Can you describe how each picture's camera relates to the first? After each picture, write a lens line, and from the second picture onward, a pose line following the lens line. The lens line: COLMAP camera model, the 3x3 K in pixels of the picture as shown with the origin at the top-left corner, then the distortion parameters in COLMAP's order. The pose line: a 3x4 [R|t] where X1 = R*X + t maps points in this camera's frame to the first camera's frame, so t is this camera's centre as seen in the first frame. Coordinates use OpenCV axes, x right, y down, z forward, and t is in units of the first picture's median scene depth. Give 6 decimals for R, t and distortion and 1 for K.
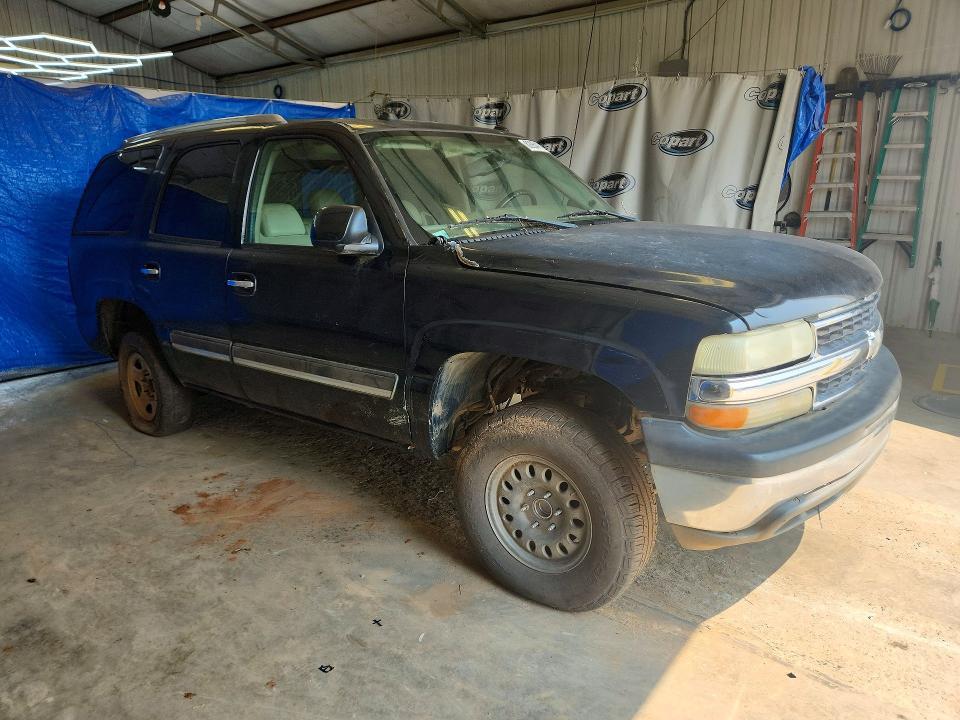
lens RADIAL K [[638.4, 0, 488.1], [0, 638.4, 360.1], [0, 0, 1]] dist [0.023969, -0.002298]
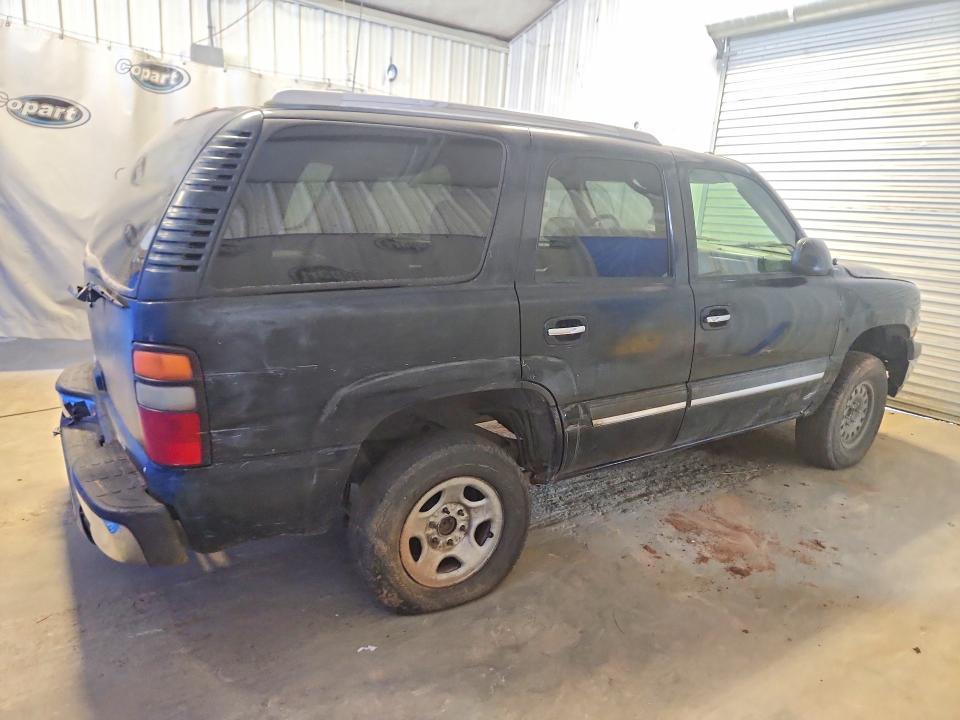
lens RADIAL K [[638.4, 0, 488.1], [0, 638.4, 360.1], [0, 0, 1]] dist [0.023969, -0.002298]
pose [[0.296312, -0.187836, 0.936438, -1.314650], [0.162853, 0.976049, 0.144250, -0.237025], [-0.941105, 0.109759, 0.319805, 0.964973]]
